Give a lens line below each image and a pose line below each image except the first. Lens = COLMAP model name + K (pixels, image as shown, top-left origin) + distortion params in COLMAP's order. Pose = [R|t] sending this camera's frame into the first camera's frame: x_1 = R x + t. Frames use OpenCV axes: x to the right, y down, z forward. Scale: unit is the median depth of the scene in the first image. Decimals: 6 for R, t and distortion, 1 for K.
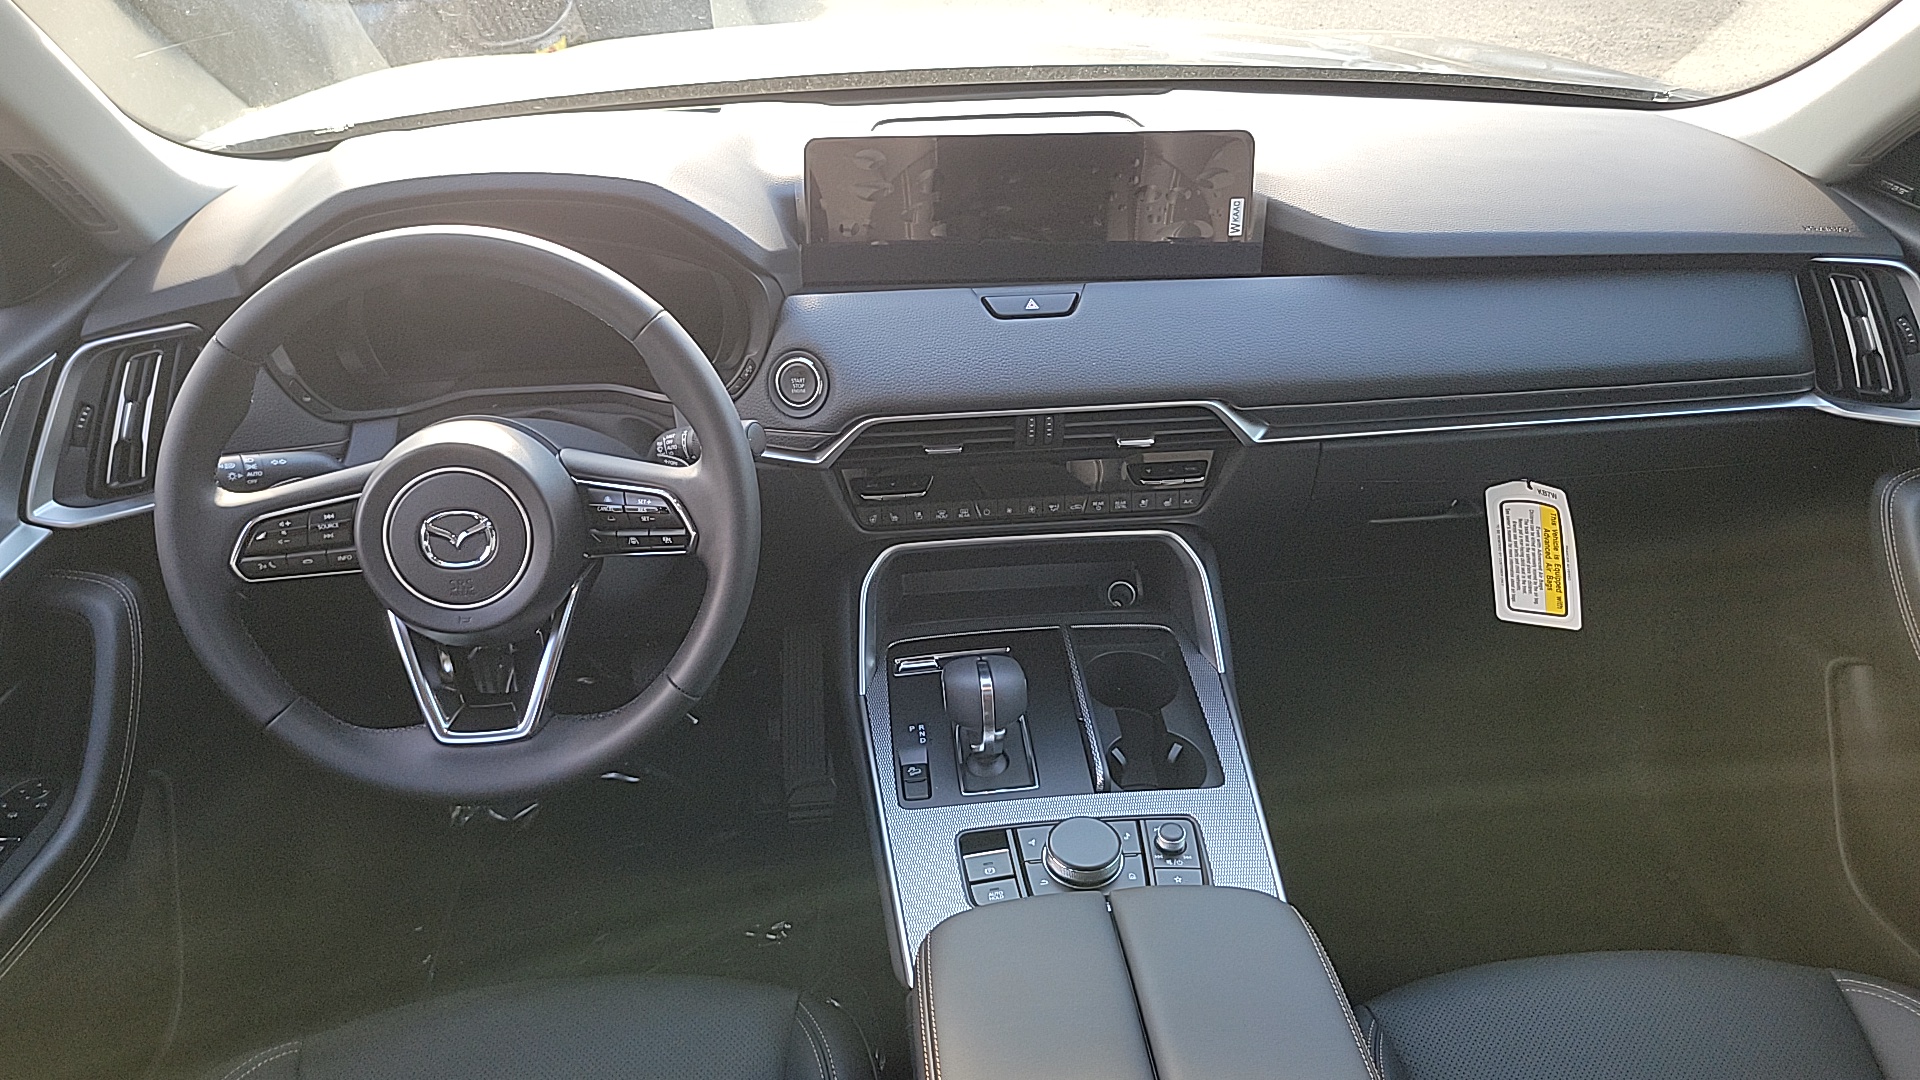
lens RADIAL K [[1461.4, 0, 967.6], [0, 1461.4, 531.4], [0, 0, 1]] dist [0.027918, -0.011386]
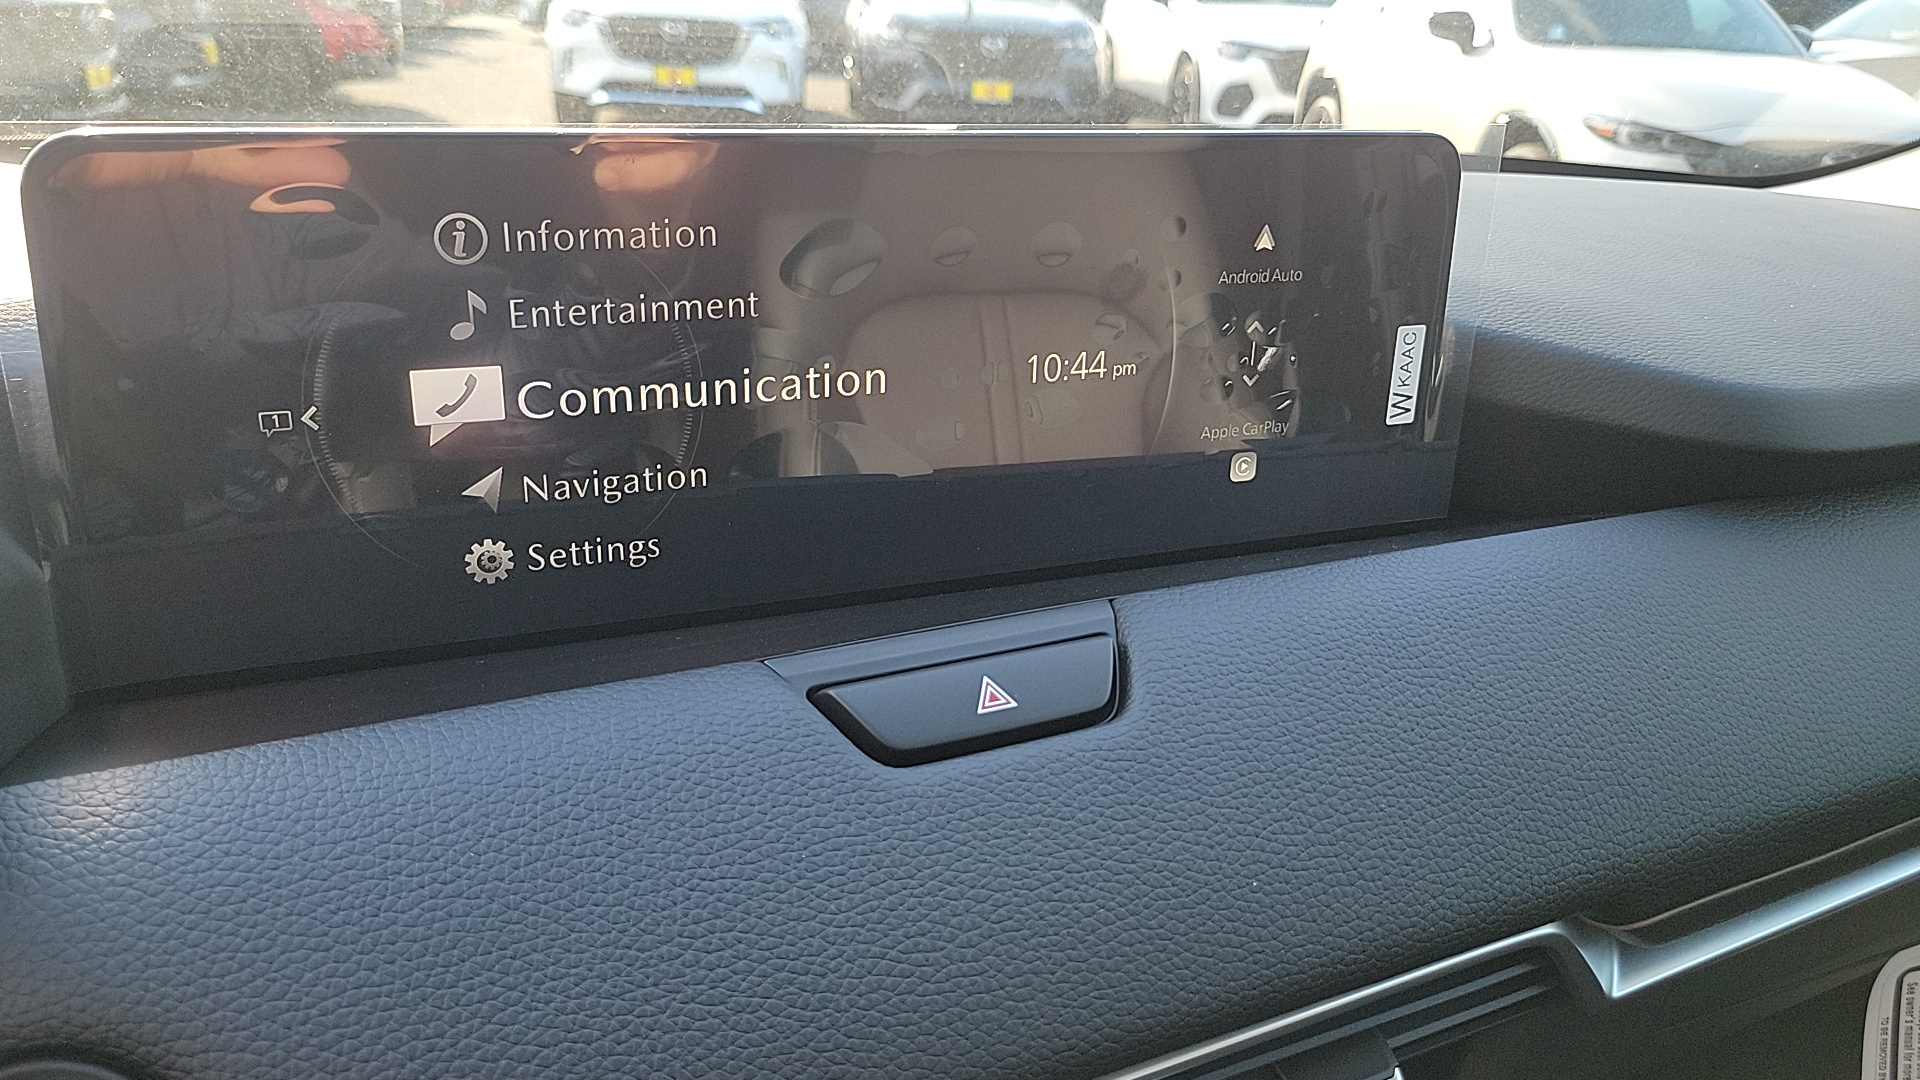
lens RADIAL K [[1461.4, 0, 969.9], [0, 1461.4, 556.7], [0, 0, 1]] dist [0.027918, -0.011386]
pose [[0.922653, -0.094171, 0.373957, -0.064924], [0.146847, 0.982462, -0.114906, -0.153009], [-0.356578, 0.160933, 0.920301, 0.753571]]
